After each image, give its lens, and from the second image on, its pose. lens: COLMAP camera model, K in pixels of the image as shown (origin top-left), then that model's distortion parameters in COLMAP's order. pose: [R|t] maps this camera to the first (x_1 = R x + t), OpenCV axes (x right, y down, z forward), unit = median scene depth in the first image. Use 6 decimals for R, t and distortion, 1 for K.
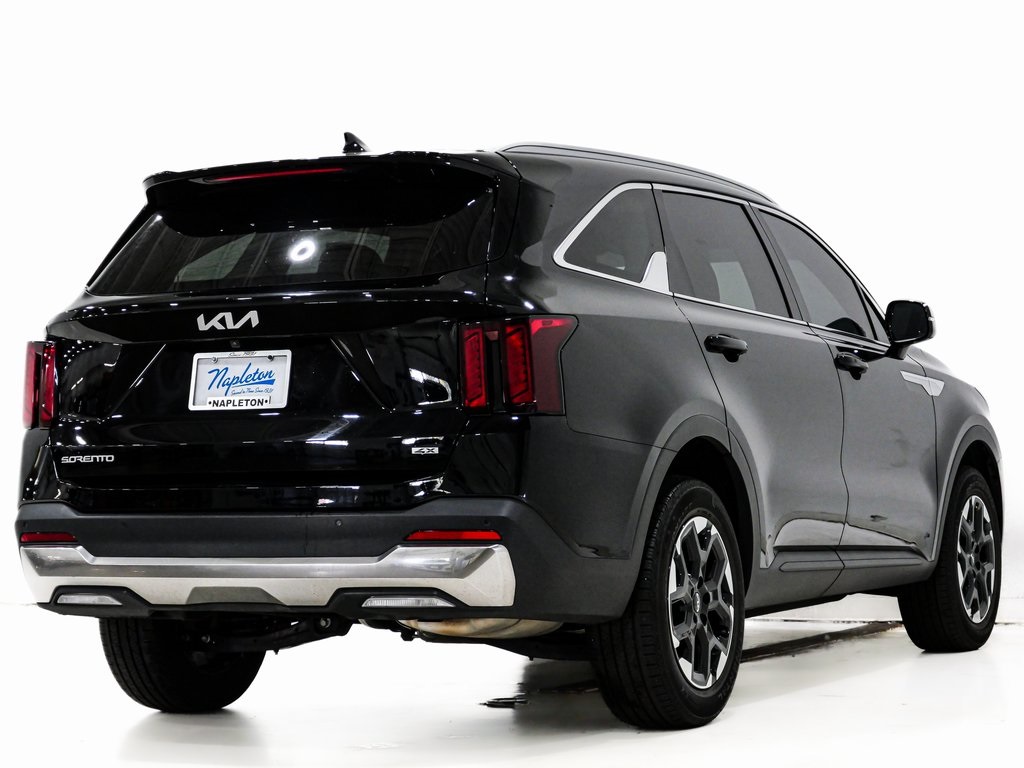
lens RADIAL K [[2520.2, 0, 515.3], [0, 2520.2, 380.3], [0, 0, 1]] dist [-0.145637, 0.000000]
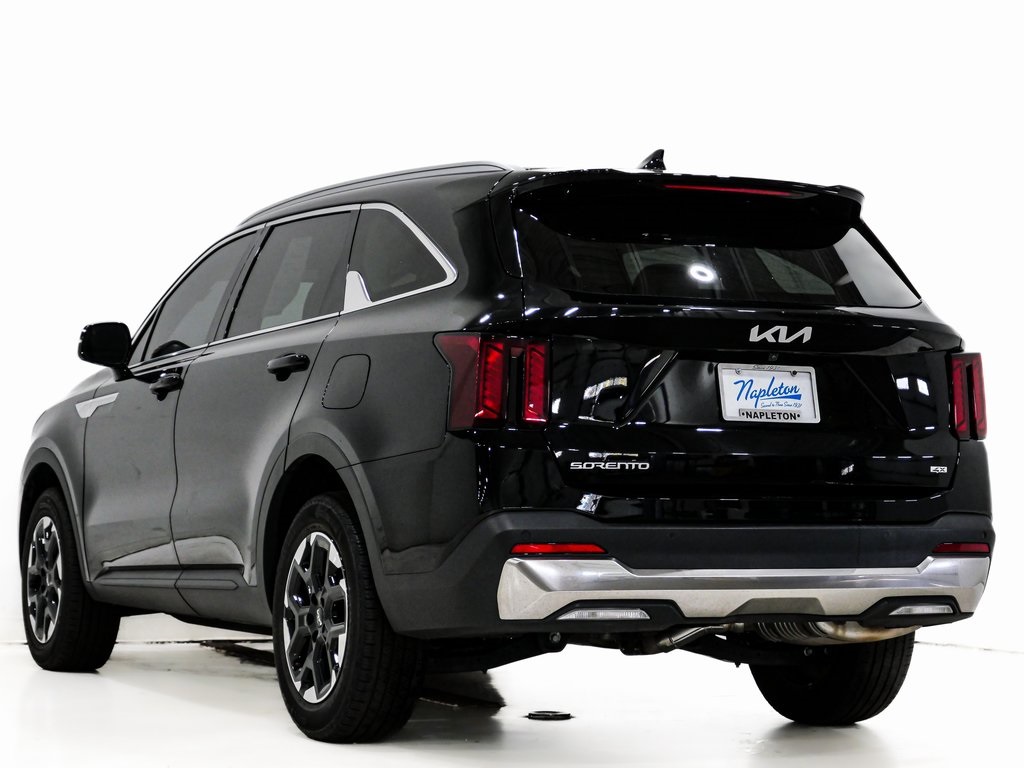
lens RADIAL K [[2493.2, 0, 514.4], [0, 2493.2, 384.1], [0, 0, 1]] dist [-0.082445, 0.000000]
pose [[0.611929, 0.058439, 0.788751, -0.941790], [-0.048175, 0.998169, -0.036579, 0.037079], [-0.789444, -0.015614, 0.613624, 0.457493]]
